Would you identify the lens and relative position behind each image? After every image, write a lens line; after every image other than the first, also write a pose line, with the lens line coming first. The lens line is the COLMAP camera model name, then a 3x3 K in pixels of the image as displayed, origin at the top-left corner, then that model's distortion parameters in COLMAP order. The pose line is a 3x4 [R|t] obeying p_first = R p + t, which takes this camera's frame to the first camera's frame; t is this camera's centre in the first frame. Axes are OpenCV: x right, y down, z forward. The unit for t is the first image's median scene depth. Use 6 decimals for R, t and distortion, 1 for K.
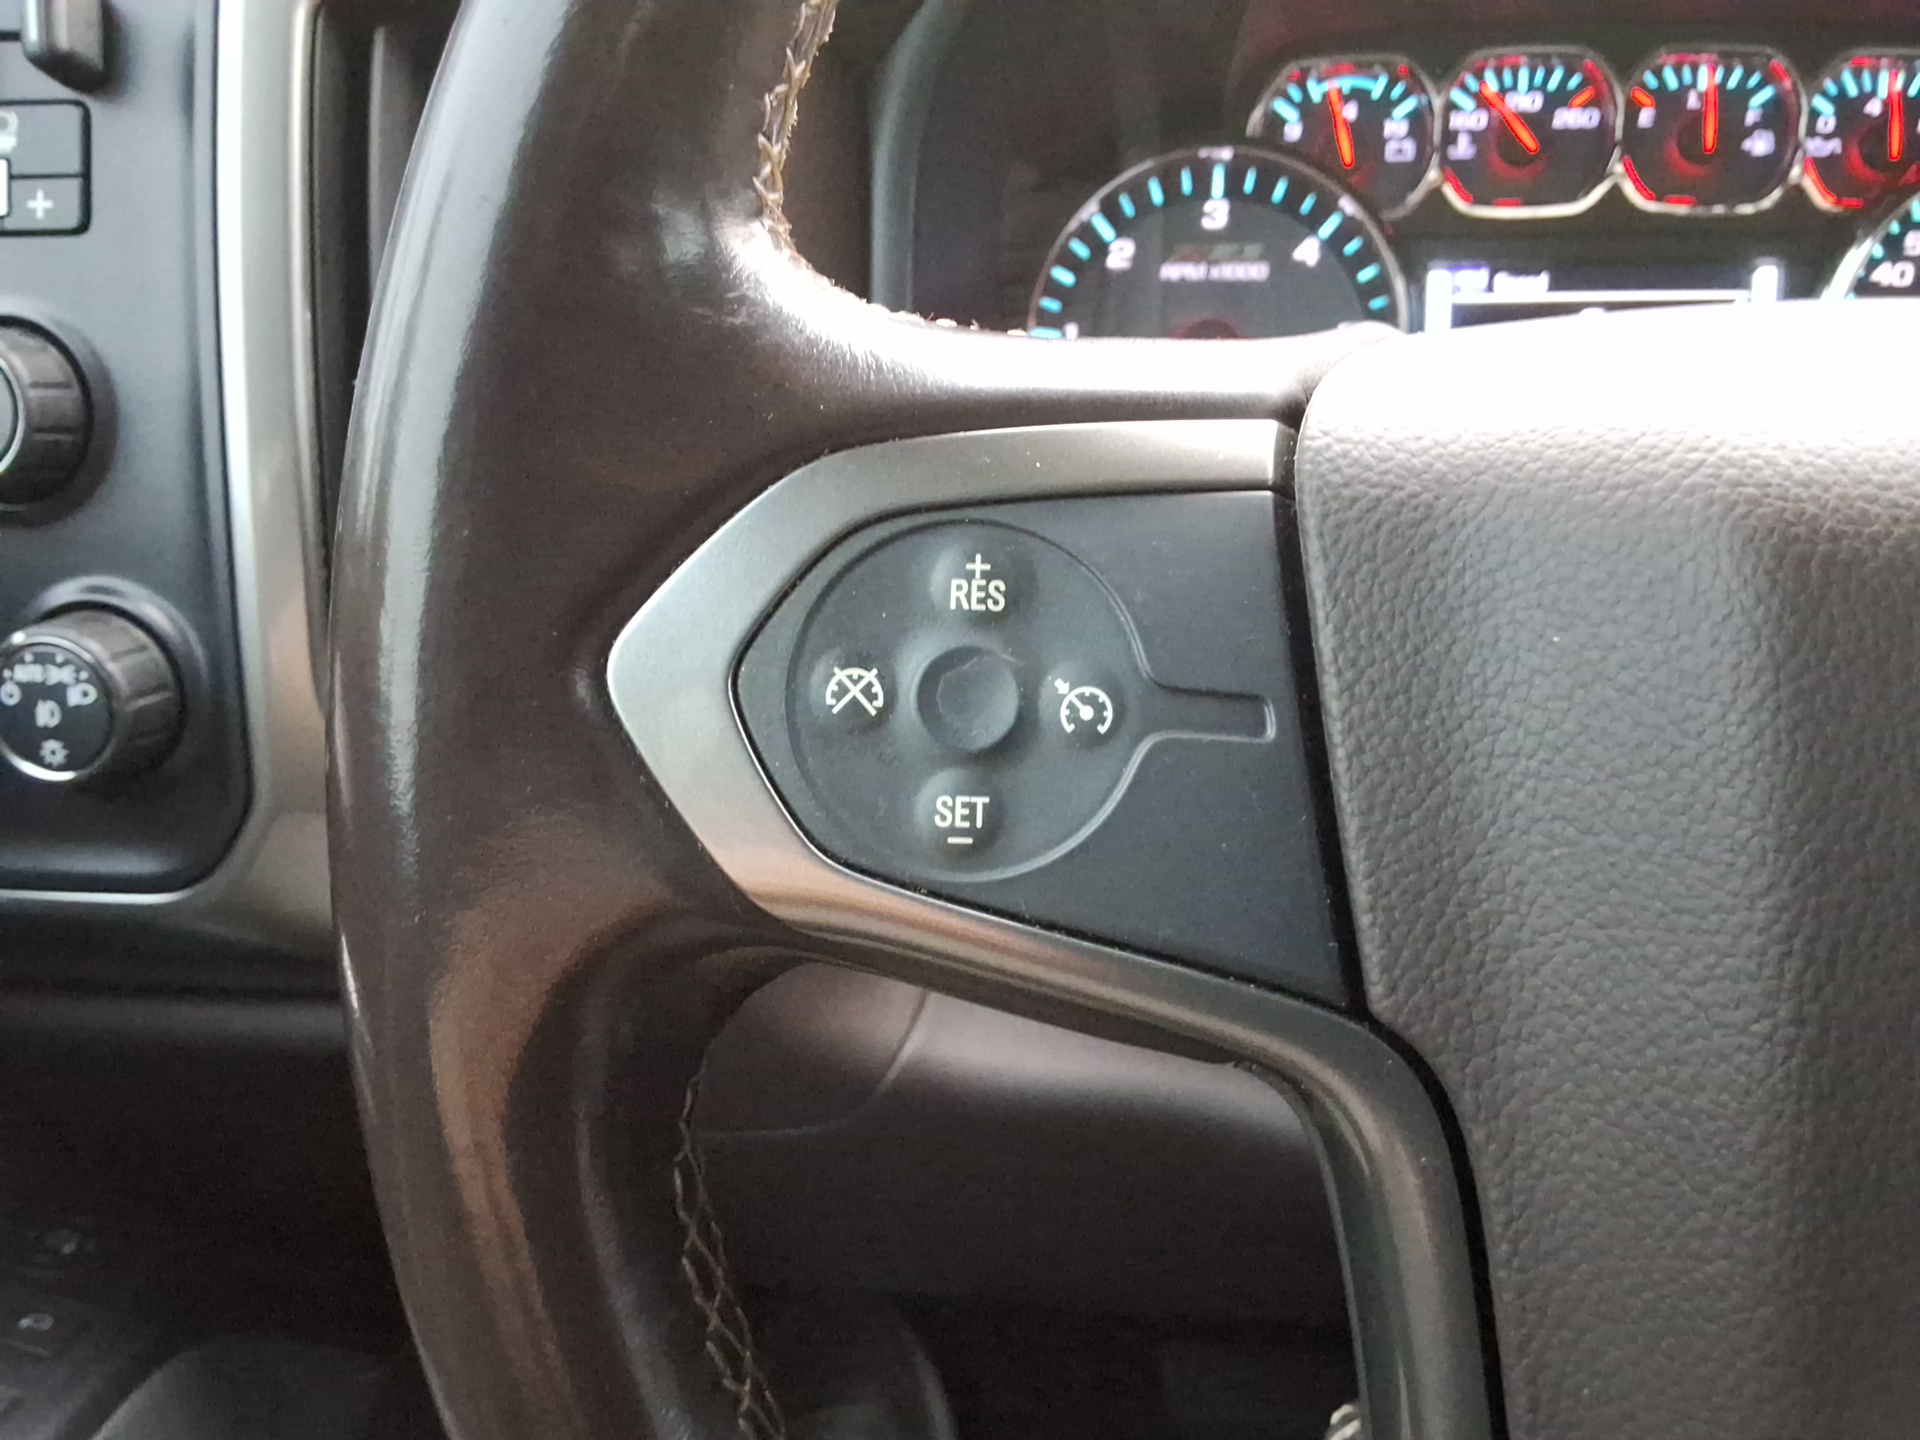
lens RADIAL K [[1565.5, 0, 979.4], [0, 1565.5, 715.5], [0, 0, 1]] dist [0.128301, -0.225415]
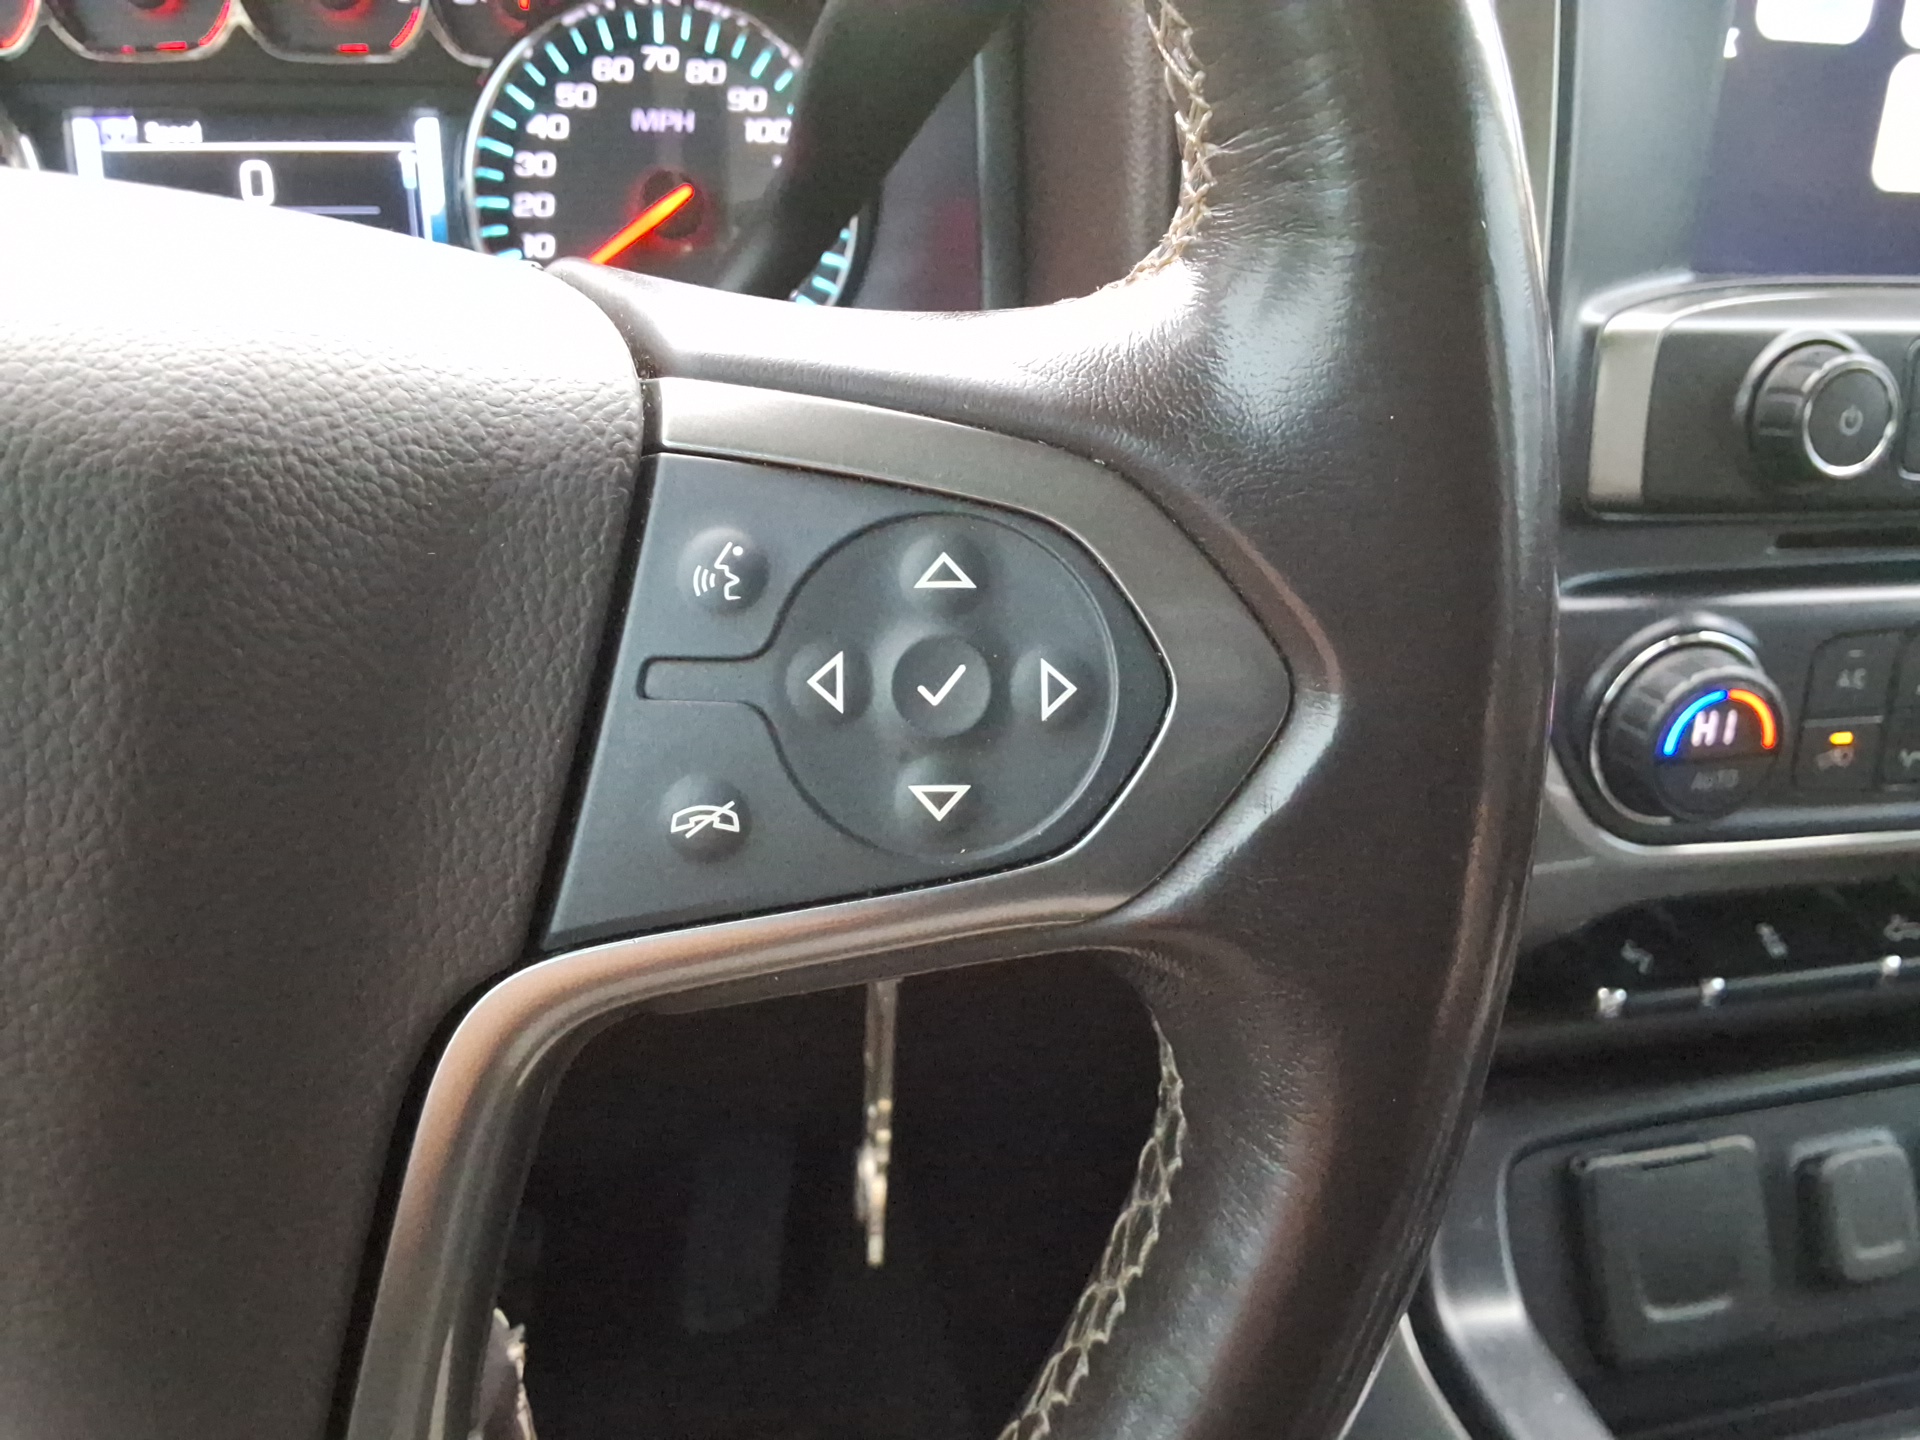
lens RADIAL K [[1555.5, 0, 984.3], [0, 1555.5, 700.2], [0, 0, 1]] dist [0.120400, -0.196829]
pose [[0.943074, -0.090857, 0.319932, 0.640411], [0.068506, 0.994401, 0.080462, 0.032704], [-0.325451, -0.053965, 0.944018, -0.085988]]
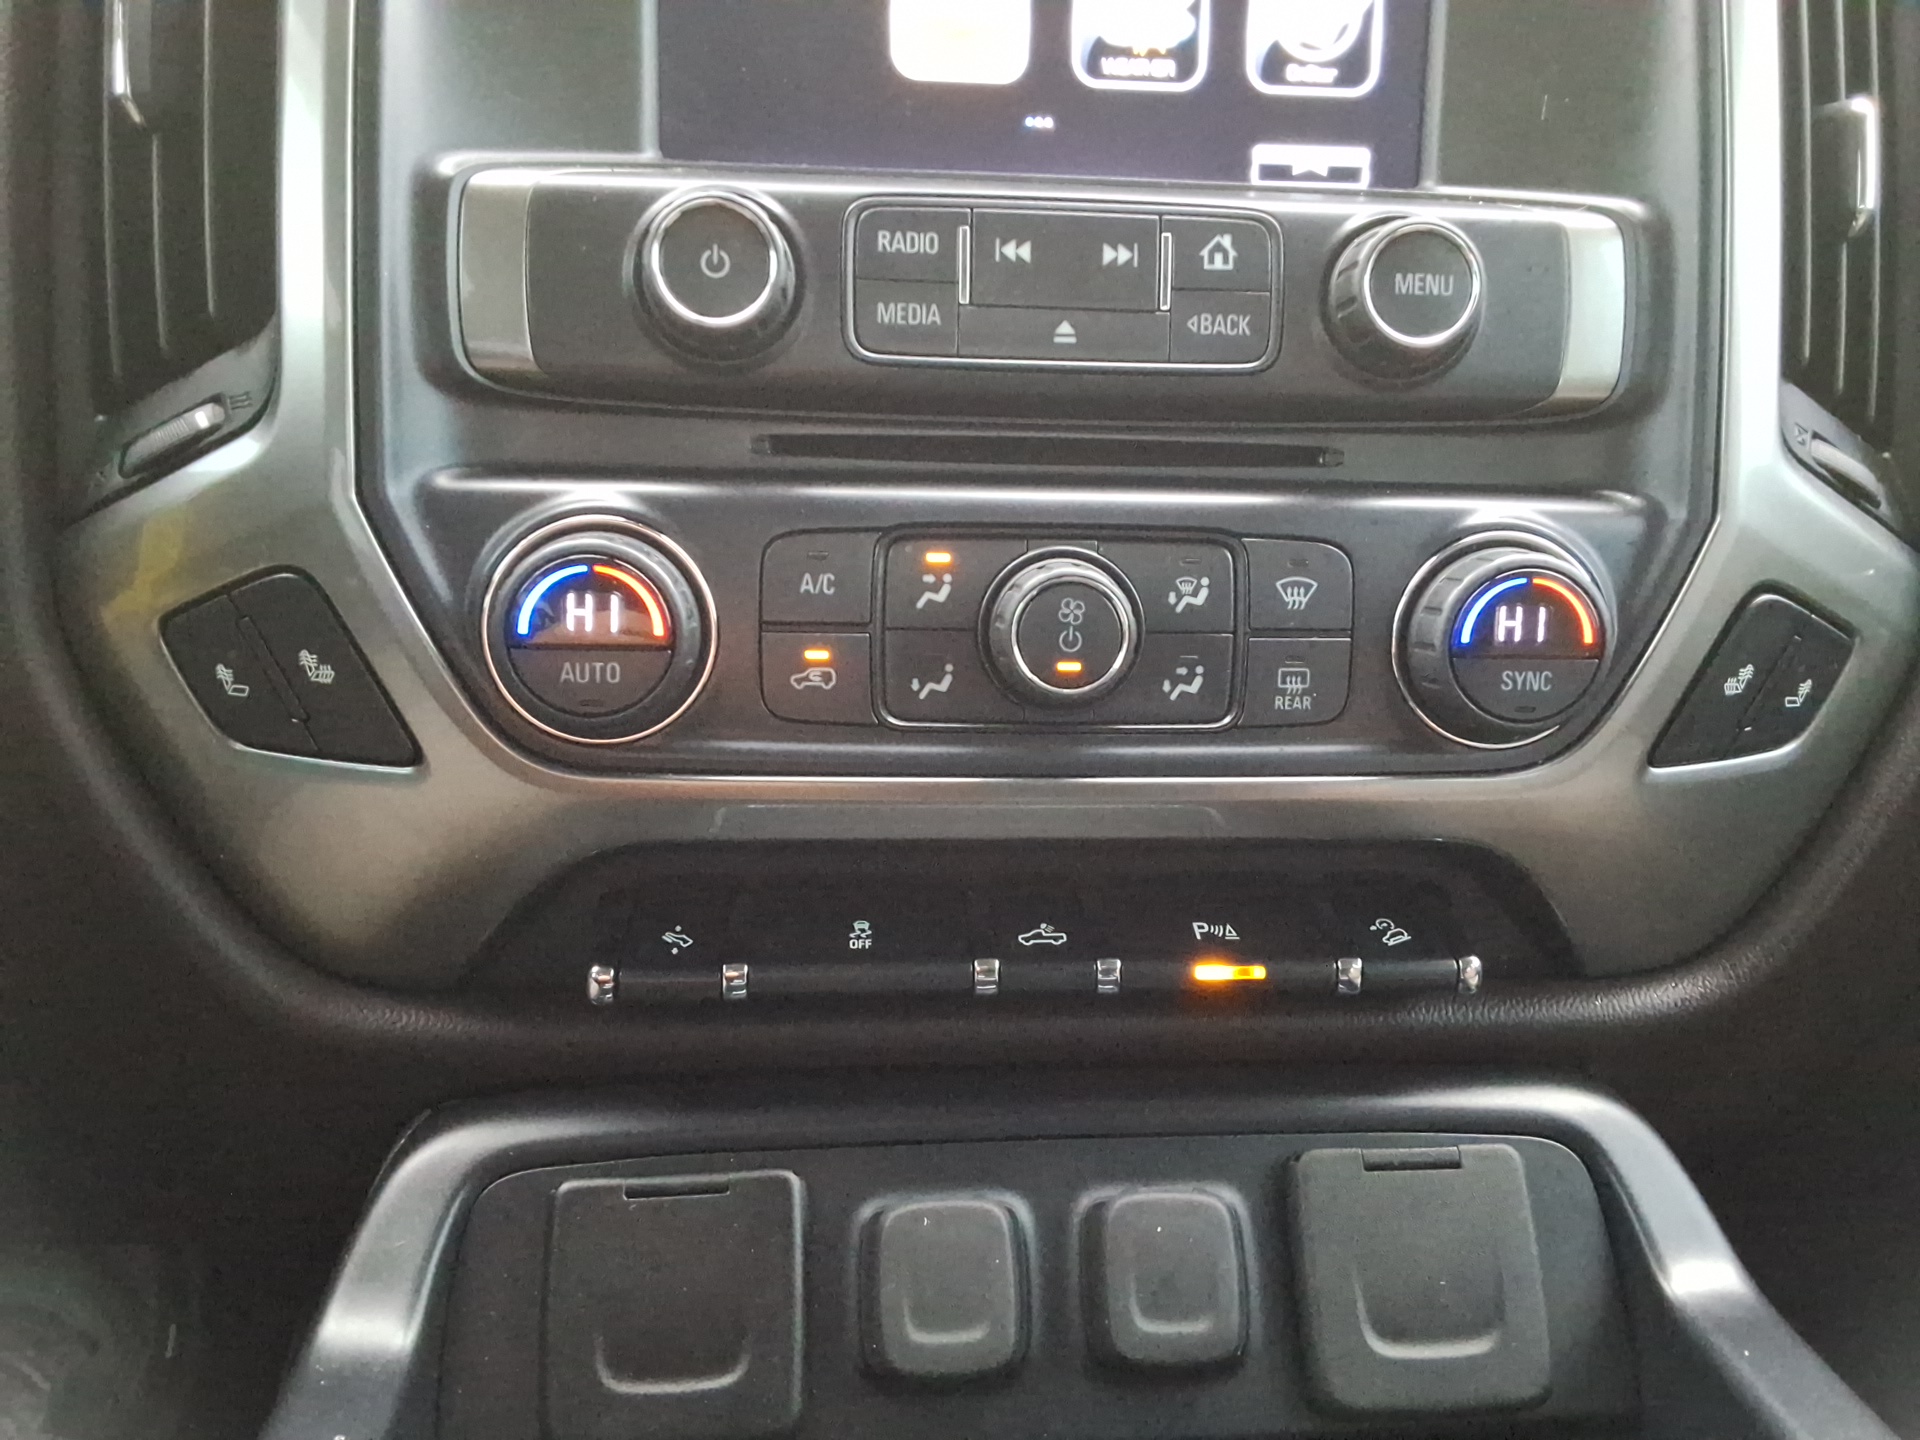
lens RADIAL K [[1533.5, 0, 978.7], [0, 1533.5, 706.5], [0, 0, 1]] dist [0.113872, -0.175712]
pose [[0.982632, -0.010898, 0.185247, 1.537248], [0.036550, 0.990085, -0.135633, 0.370876], [-0.181932, 0.140048, 0.973287, -0.158740]]
